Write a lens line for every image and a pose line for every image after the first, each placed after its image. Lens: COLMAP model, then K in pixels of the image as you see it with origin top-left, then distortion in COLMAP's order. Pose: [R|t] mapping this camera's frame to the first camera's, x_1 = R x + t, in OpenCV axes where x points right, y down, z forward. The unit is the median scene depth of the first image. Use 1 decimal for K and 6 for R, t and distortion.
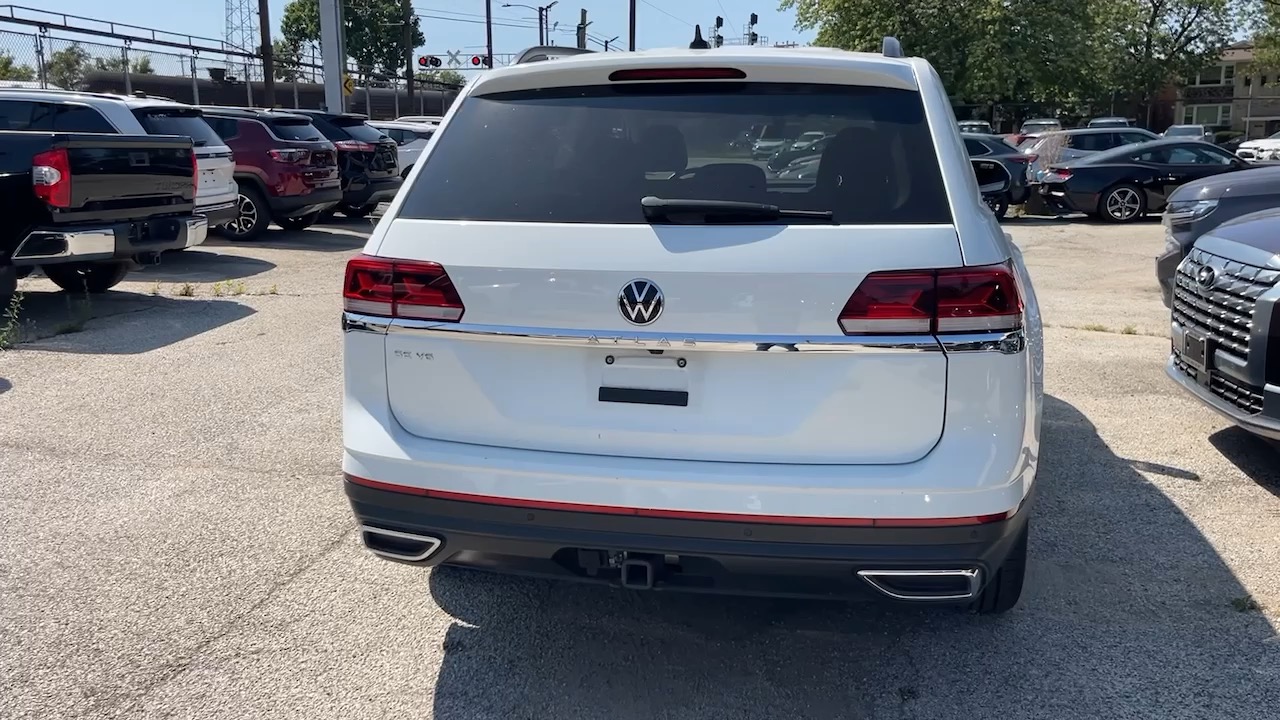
lens RADIAL K [[1111.4, 0, 640.2], [0, 1111.4, 359.3], [0, 0, 1]] dist [0.046748, -0.037352]
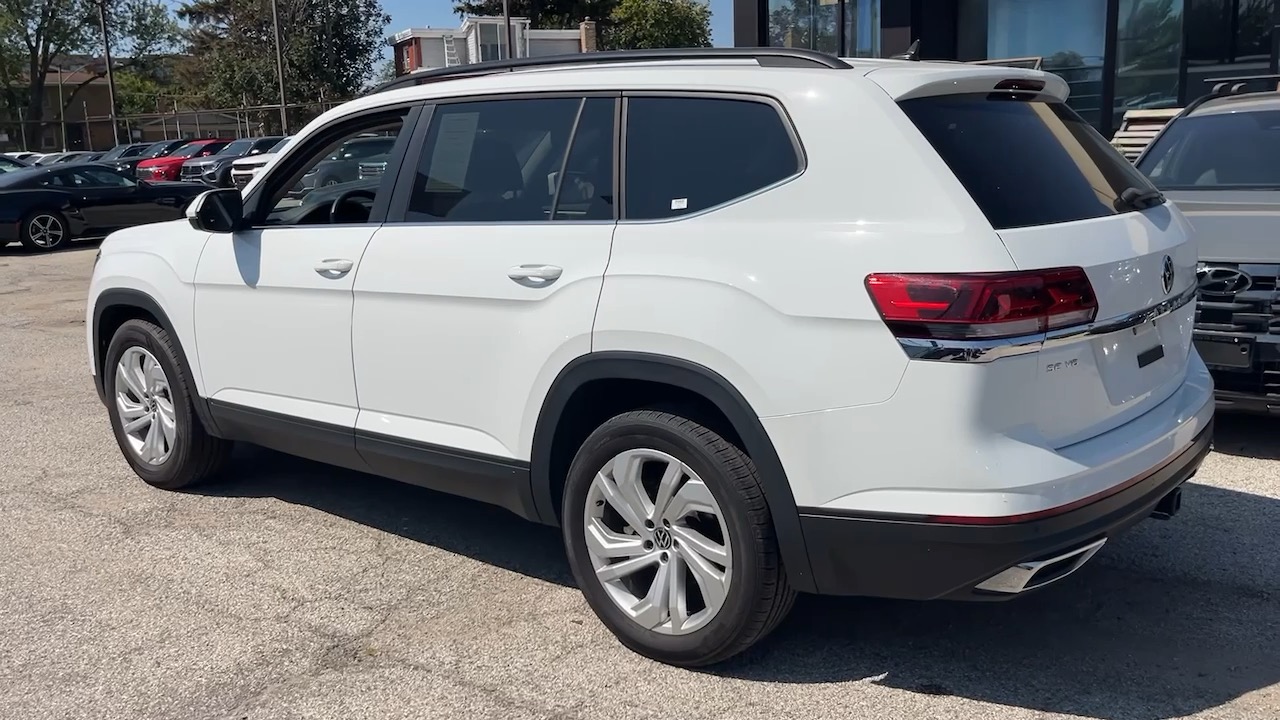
lens RADIAL K [[1111.4, 0, 644.5], [0, 1111.4, 367.3], [0, 0, 1]] dist [0.046748, -0.037352]
pose [[0.445930, -0.177793, 0.877232, -0.890350], [0.190981, 0.976403, 0.100810, -0.123822], [-0.874456, 0.122580, 0.469363, 0.629871]]
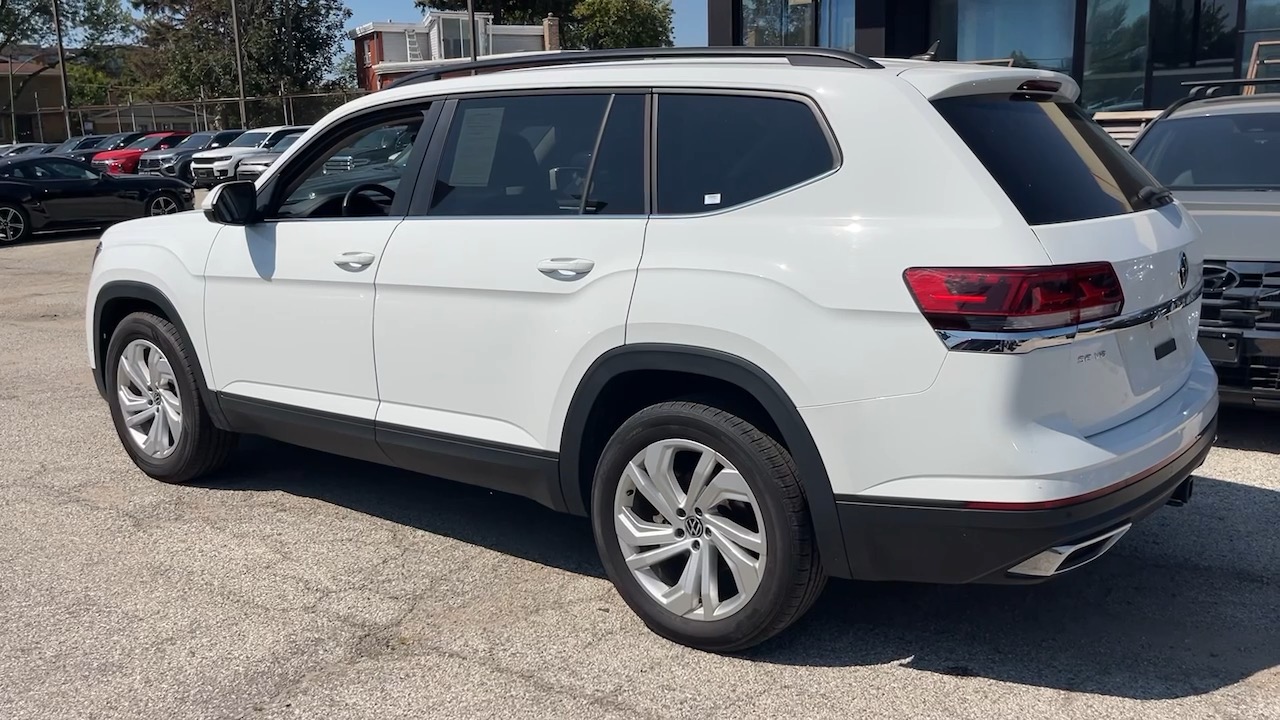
lens RADIAL K [[1111.4, 0, 644.5], [0, 1111.4, 367.9], [0, 0, 1]] dist [0.046748, -0.037352]
pose [[0.412573, -0.179794, 0.893005, -0.929882], [0.185823, 0.976325, 0.110718, -0.131998], [-0.891770, 0.120262, 0.436215, 0.673130]]
